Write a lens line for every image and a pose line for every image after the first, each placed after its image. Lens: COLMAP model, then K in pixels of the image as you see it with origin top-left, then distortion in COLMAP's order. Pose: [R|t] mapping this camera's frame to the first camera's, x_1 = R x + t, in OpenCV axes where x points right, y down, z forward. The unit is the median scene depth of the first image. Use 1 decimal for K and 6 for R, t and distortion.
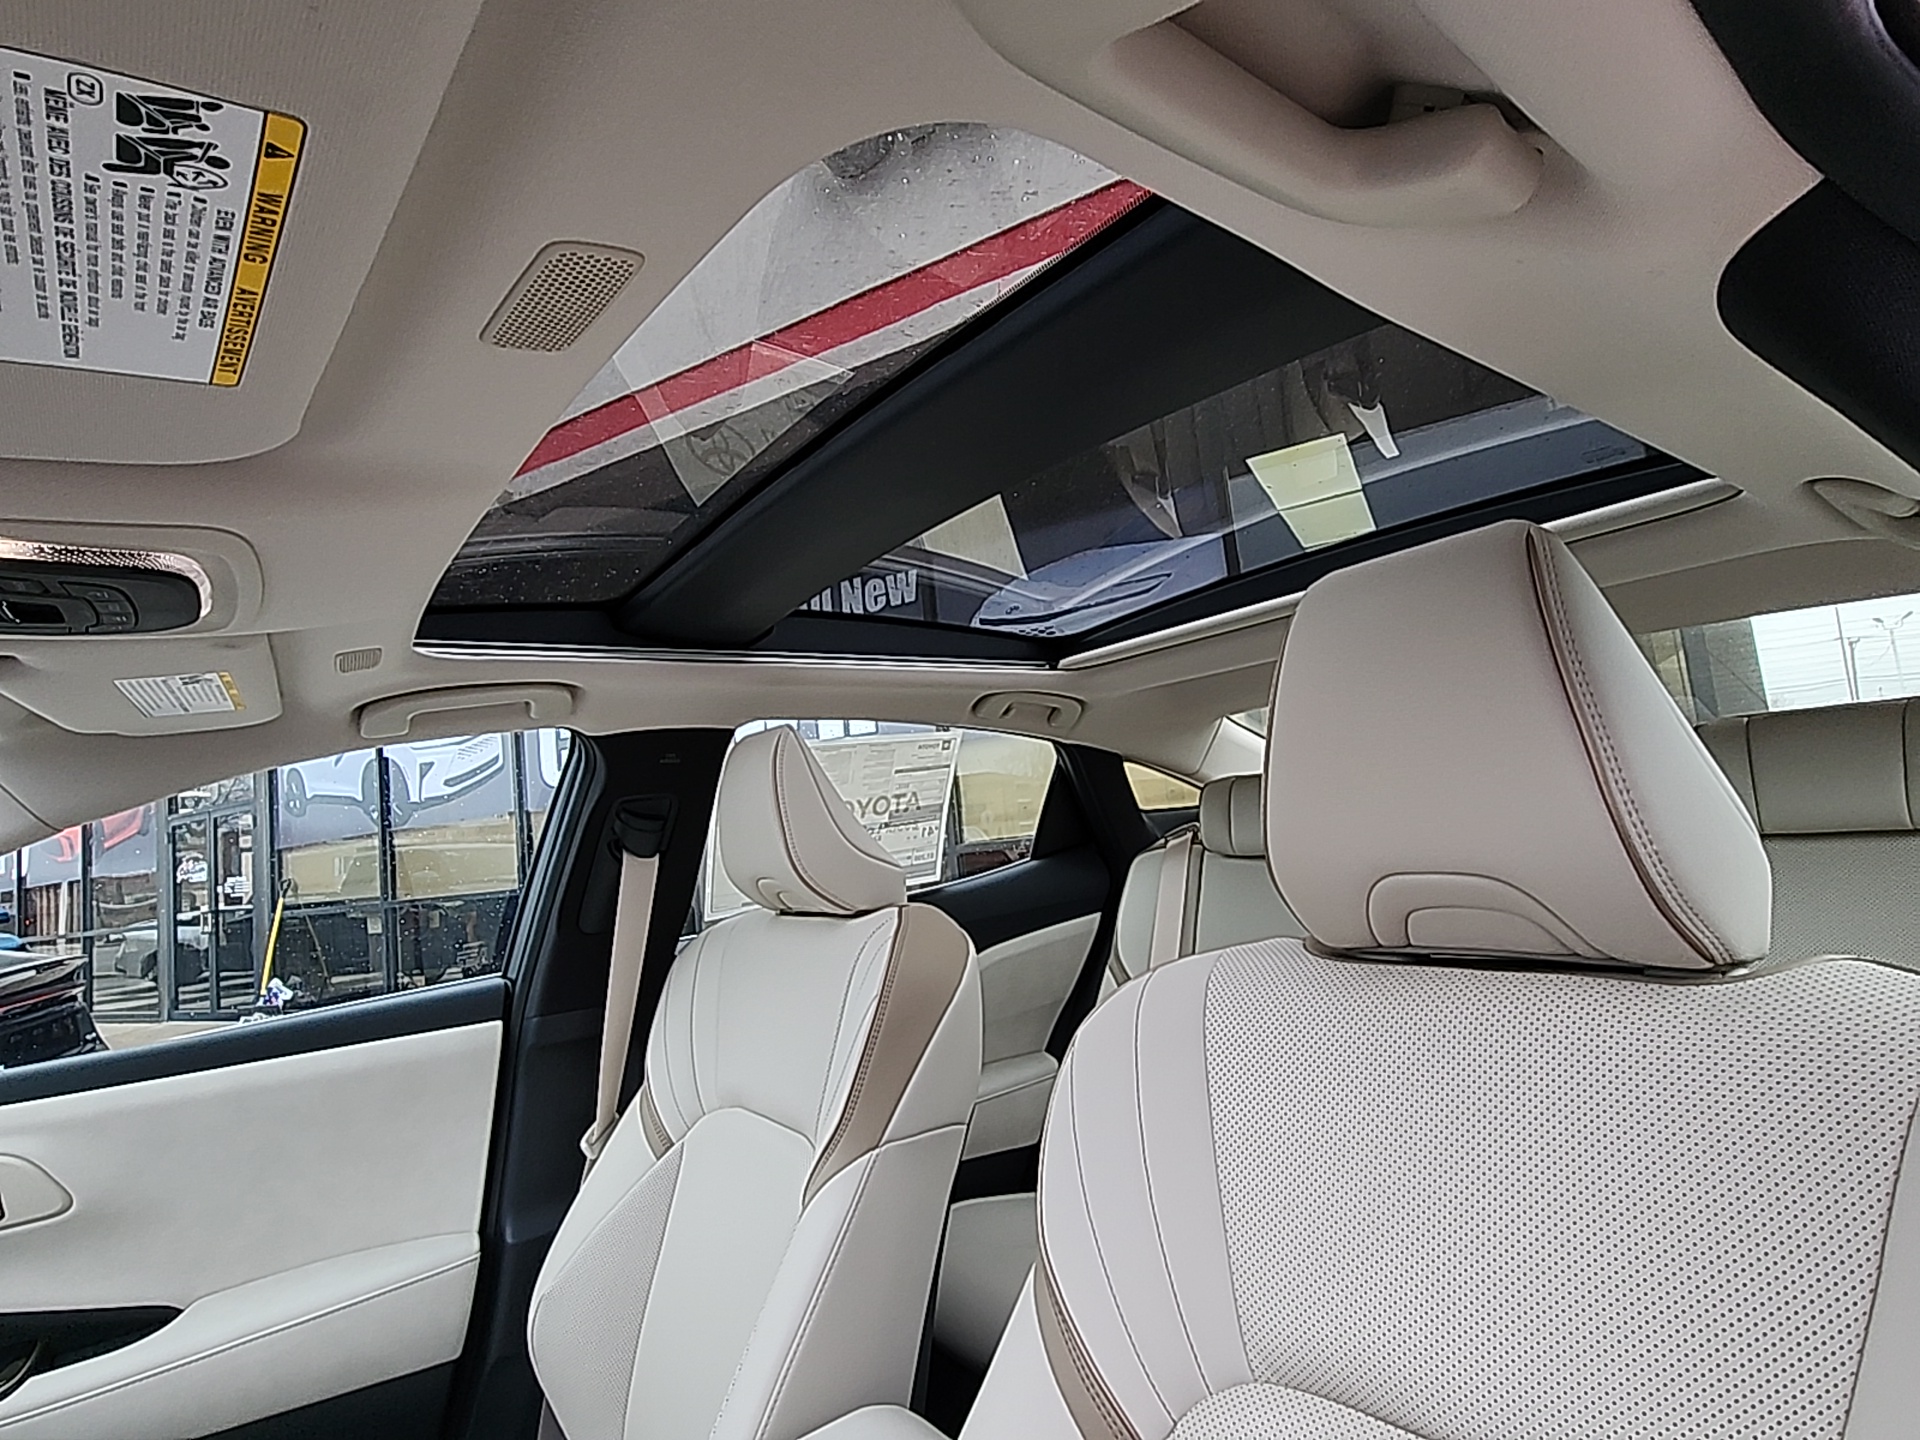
lens RADIAL K [[748.7, 0, 990.8], [0, 748.7, 720.3], [0, 0, 1]] dist [0.000354, -0.002225]
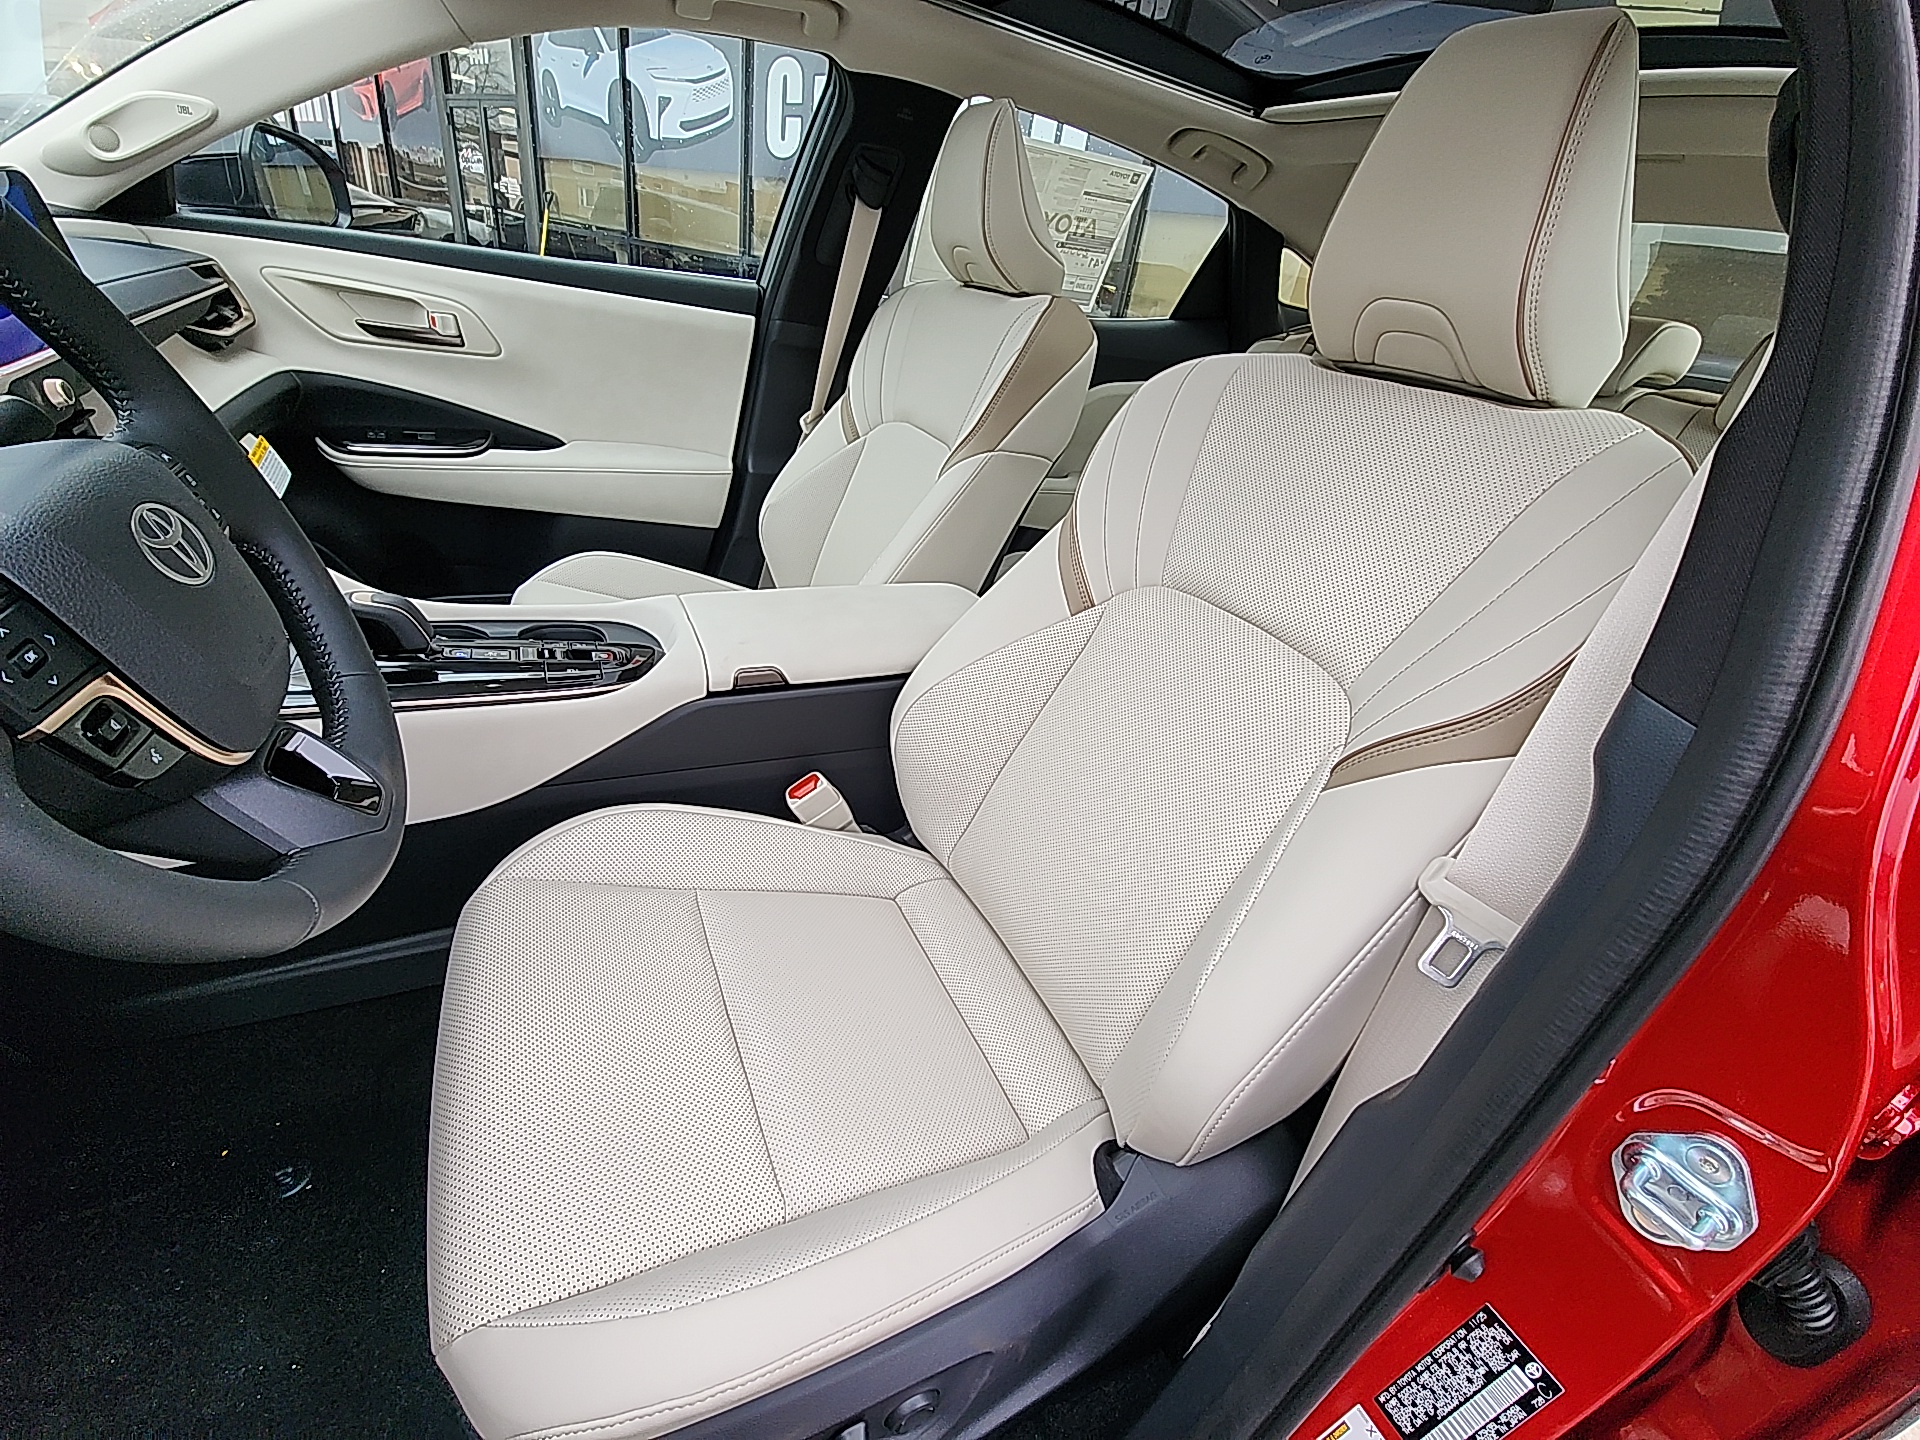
lens RADIAL K [[748.7, 0, 990.8], [0, 748.7, 720.3], [0, 0, 1]] dist [0.000354, -0.002225]
pose [[0.935051, 0.347101, -0.072116, 0.106184], [-0.252602, 0.795054, 0.551436, 0.123336], [0.248740, -0.497404, 0.831094, -0.399935]]
